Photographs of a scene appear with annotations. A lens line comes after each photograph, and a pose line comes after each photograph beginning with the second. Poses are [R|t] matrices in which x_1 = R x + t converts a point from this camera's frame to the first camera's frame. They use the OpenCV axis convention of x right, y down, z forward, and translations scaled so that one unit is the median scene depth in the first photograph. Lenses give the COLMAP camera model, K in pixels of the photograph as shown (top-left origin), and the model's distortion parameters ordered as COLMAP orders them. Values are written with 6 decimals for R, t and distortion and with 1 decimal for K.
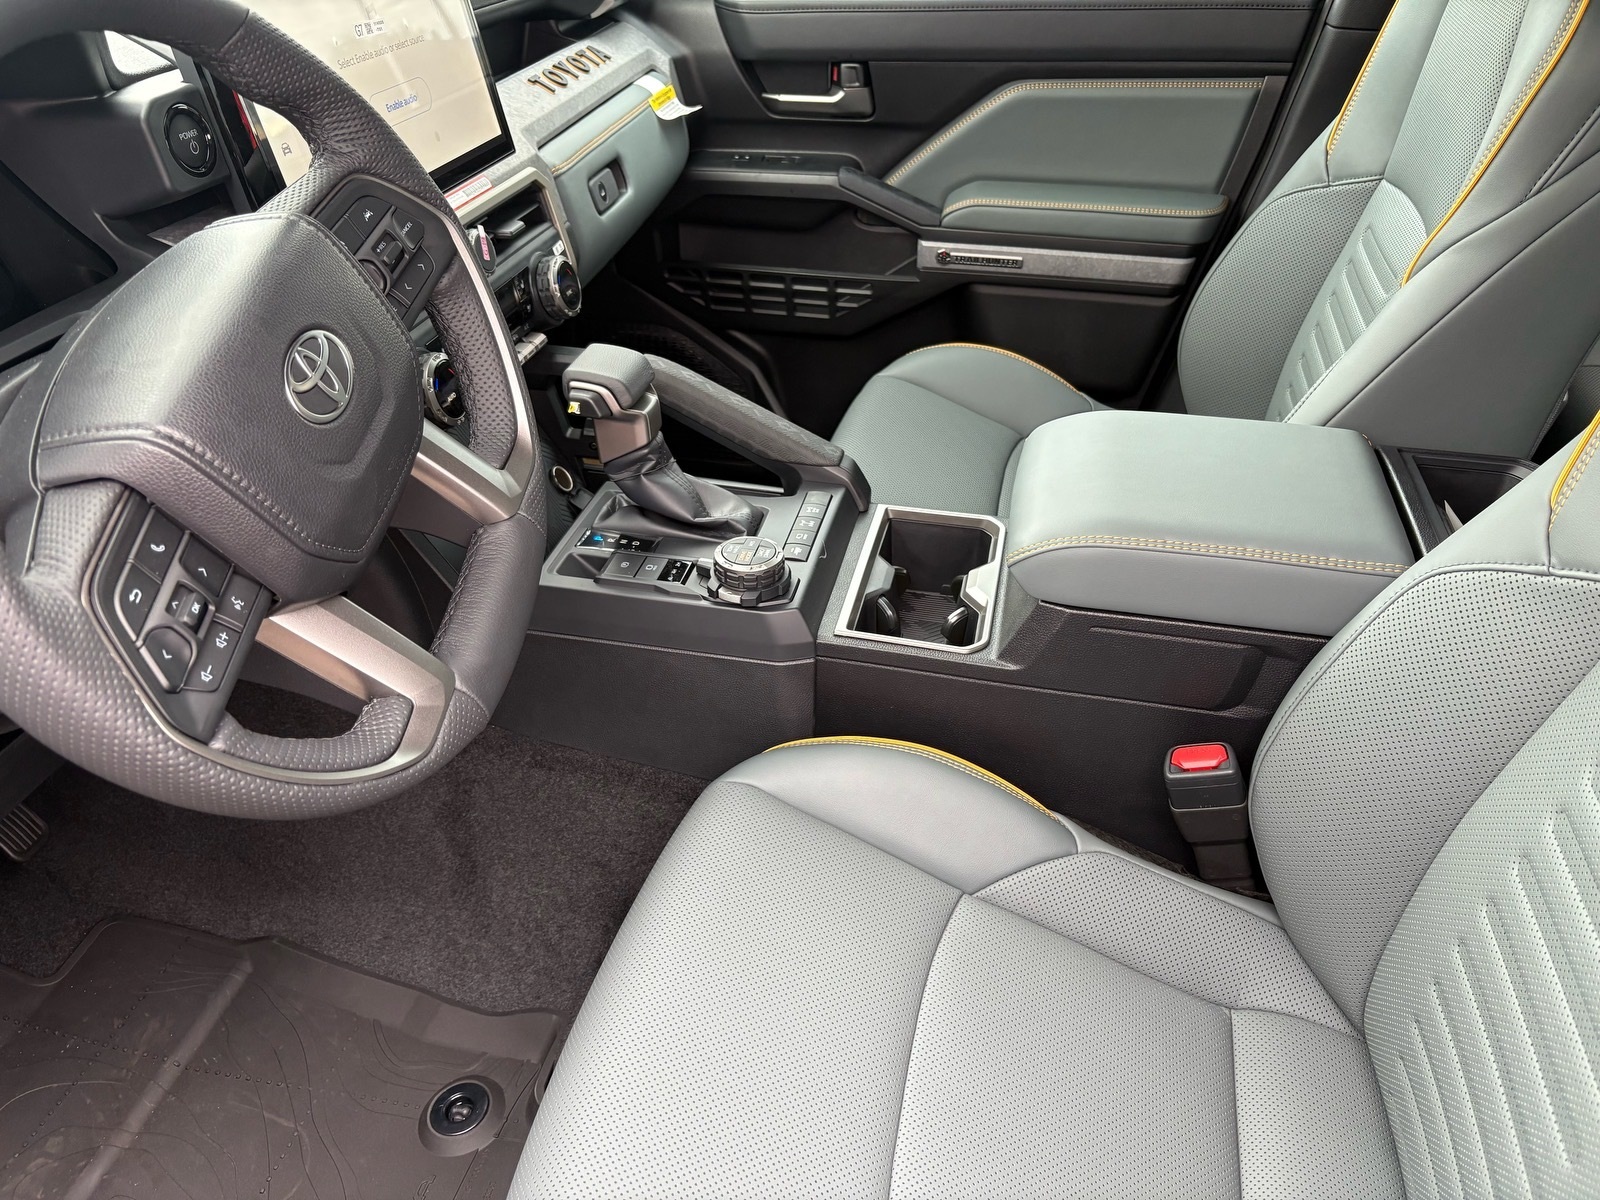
lens RADIAL K [[1218.3, 0, 800.0], [0, 1218.3, 600.0], [0, 0, 1]] dist [0.015848, -0.015047]
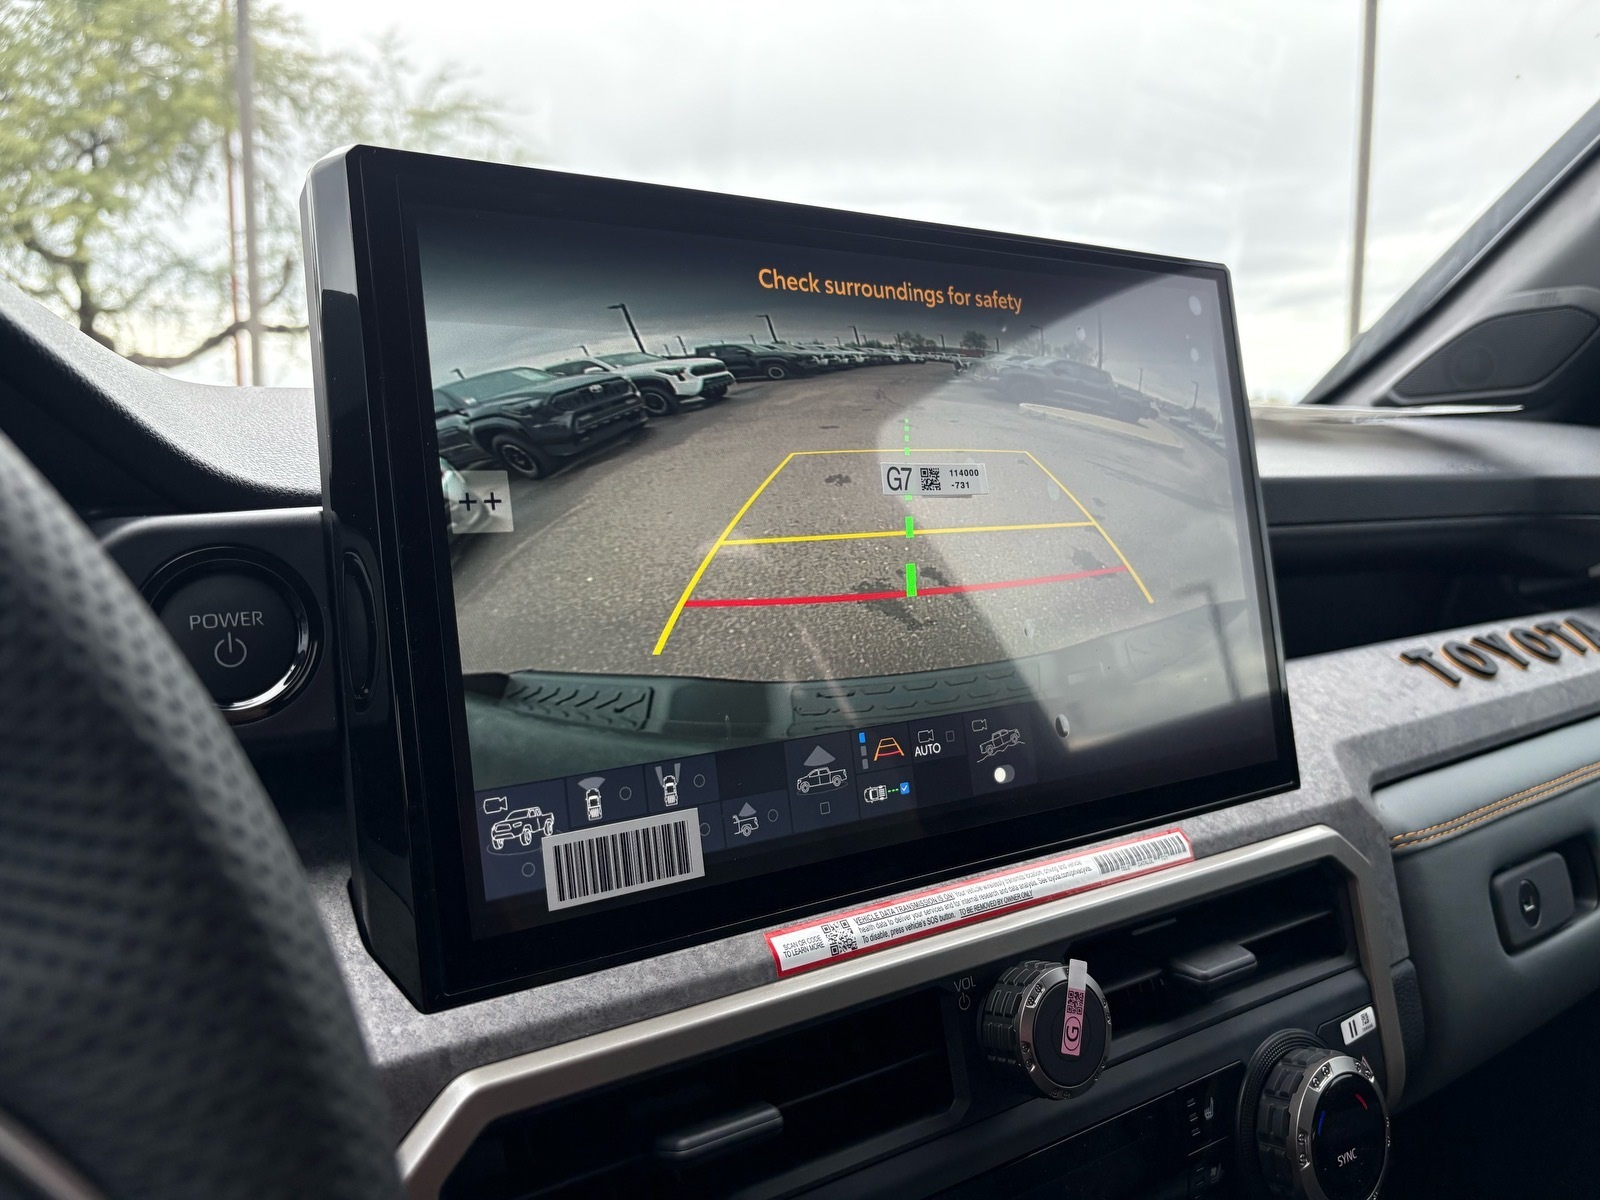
lens RADIAL K [[1222.8, 0, 813.1], [0, 1222.8, 589.7], [0, 0, 1]] dist [0.003830, 0.012938]
pose [[0.727859, 0.080818, -0.680947, -0.068185], [-0.375525, 0.877866, -0.297207, -0.242795], [0.573761, 0.472038, 0.669312, 0.594807]]
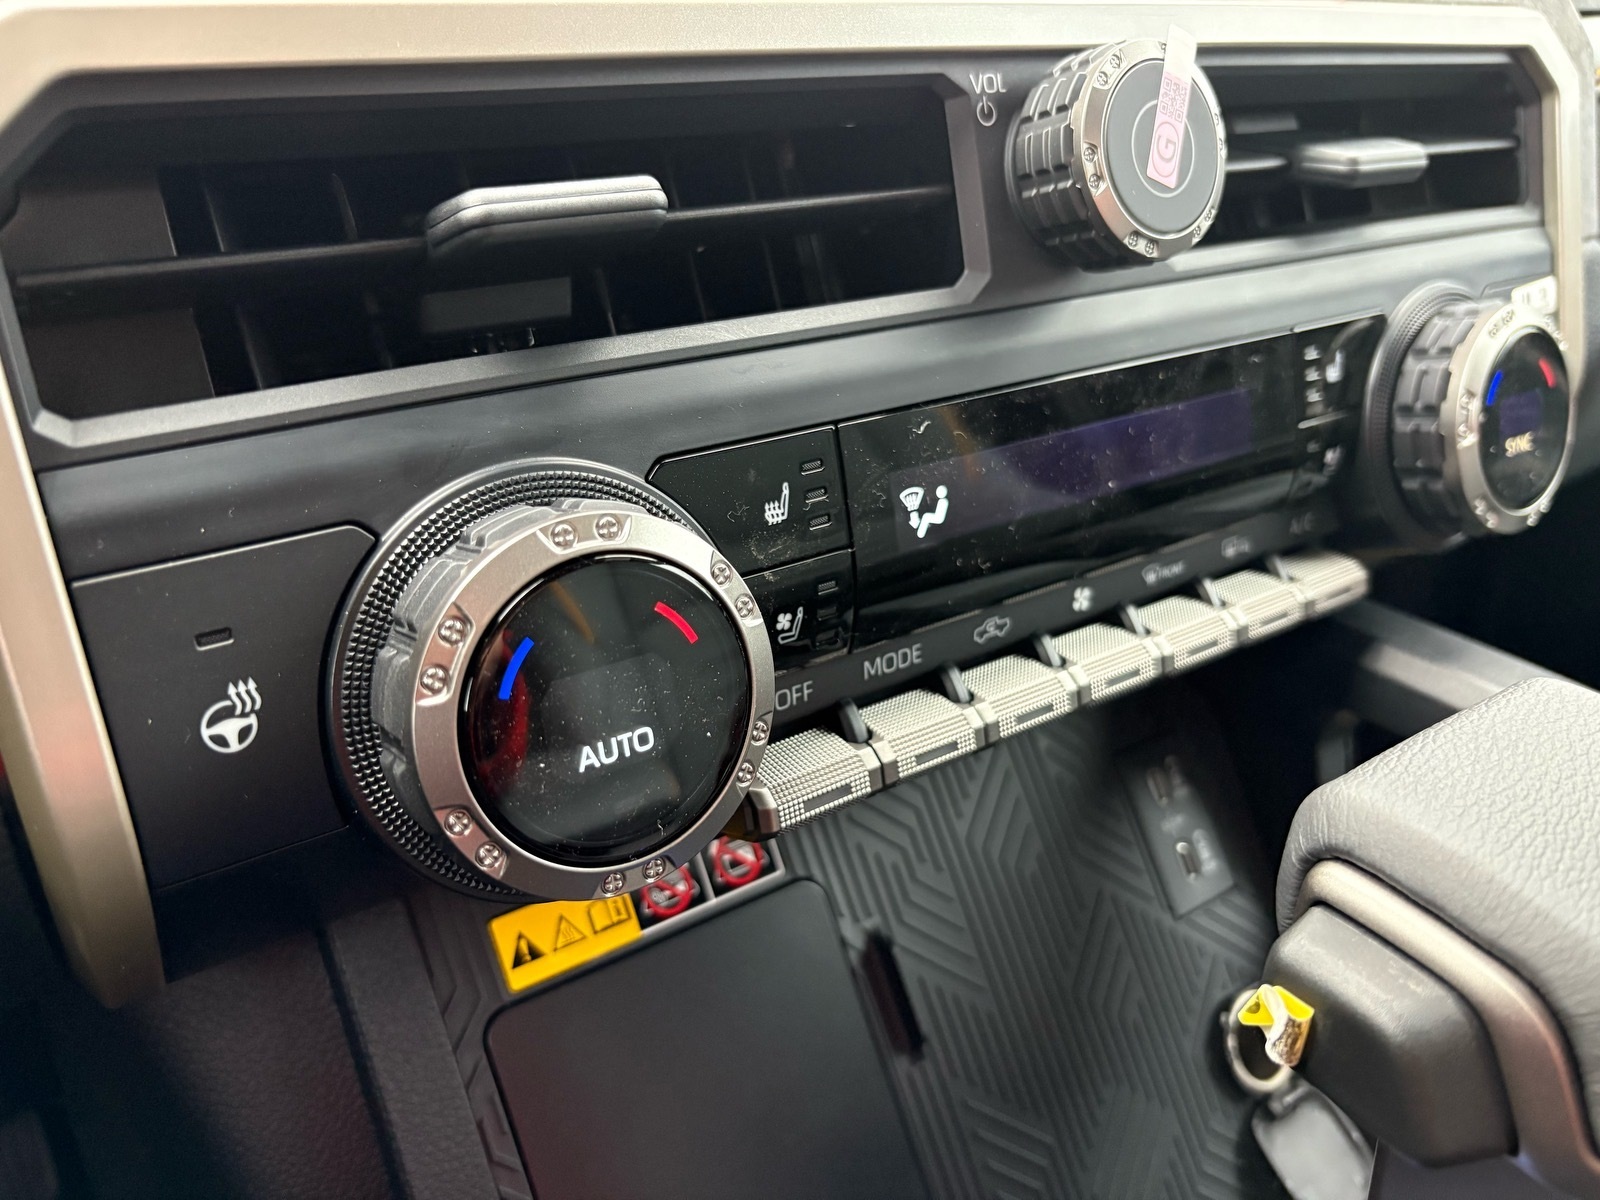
lens RADIAL K [[1254.7, 0, 818.7], [0, 1254.7, 598.9], [0, 0, 1]] dist [-0.001688, -0.008085]
pose [[0.737968, 0.280689, -0.613692, -0.131029], [-0.365178, 0.930841, -0.013382, -0.169664], [0.567493, 0.233983, 0.789432, 0.741875]]
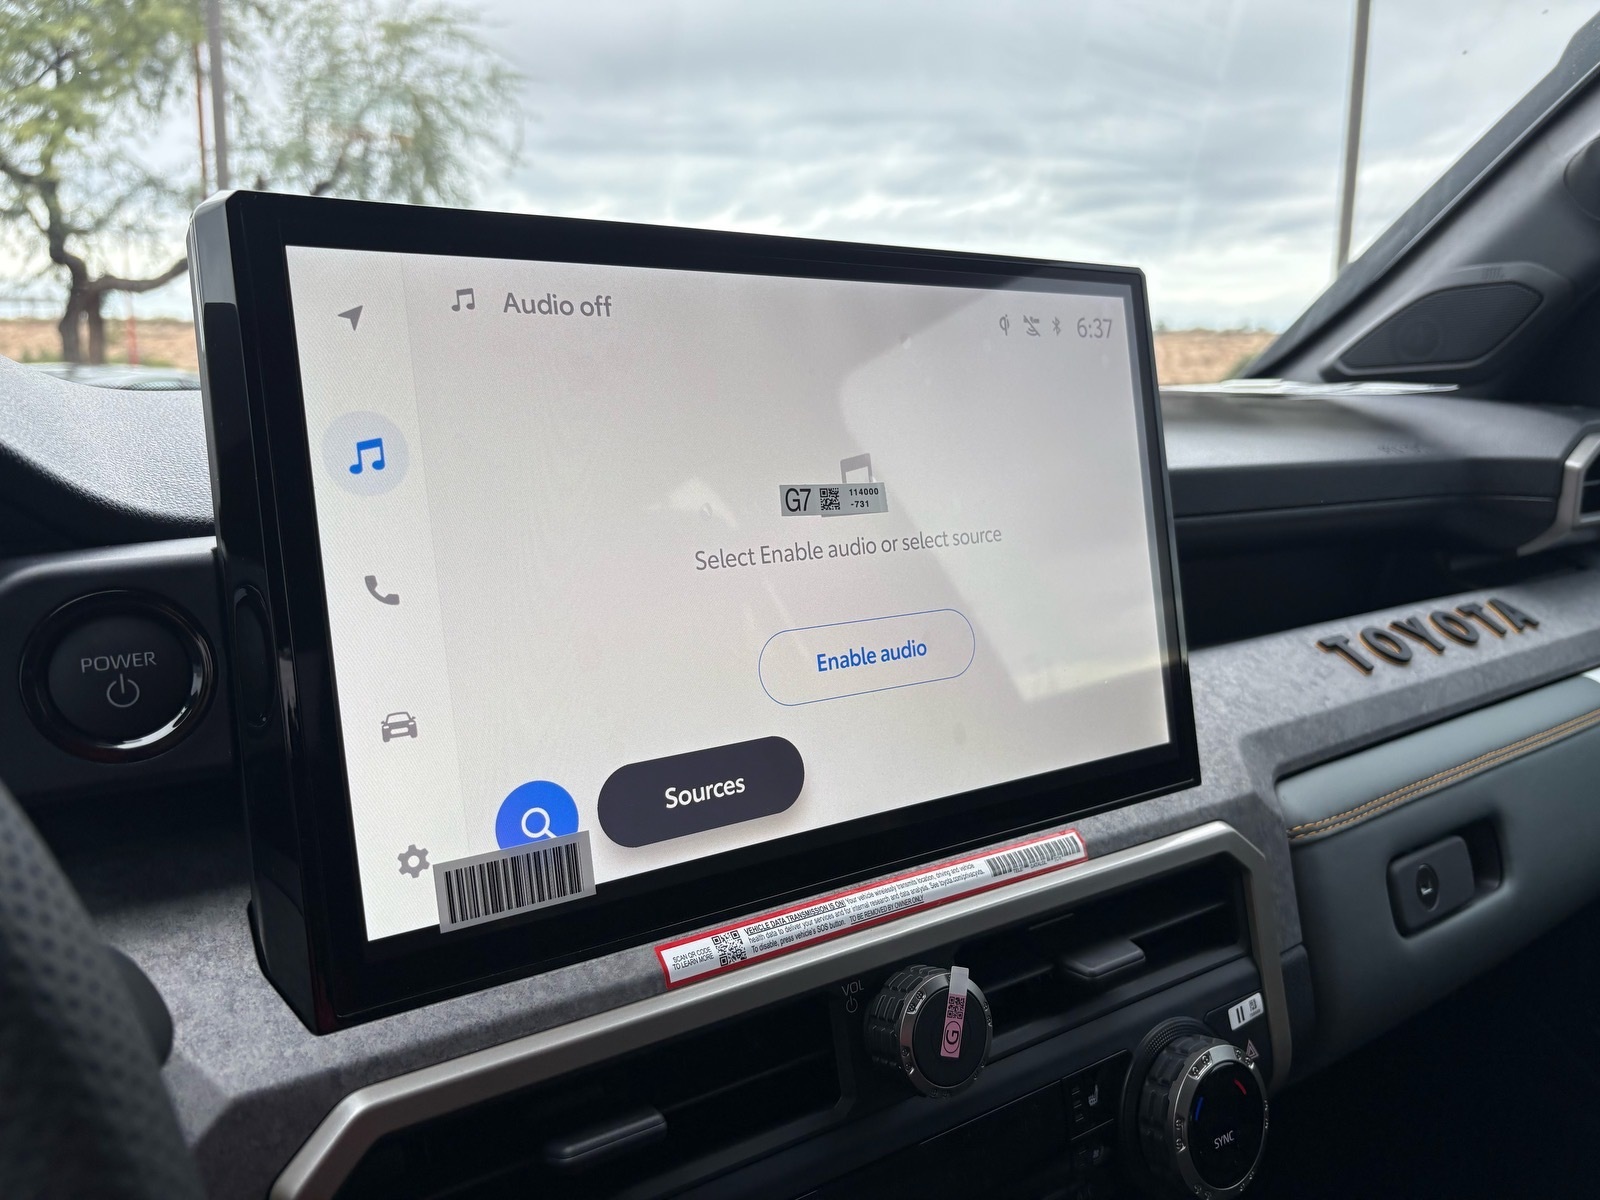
lens RADIAL K [[1218.3, 0, 800.0], [0, 1218.3, 600.0], [0, 0, 1]] dist [0.015848, -0.015047]
pose [[0.730136, 0.130166, -0.670790, -0.047045], [-0.379537, 0.893581, -0.239718, -0.274254], [0.568202, 0.429616, 0.701838, 0.591276]]
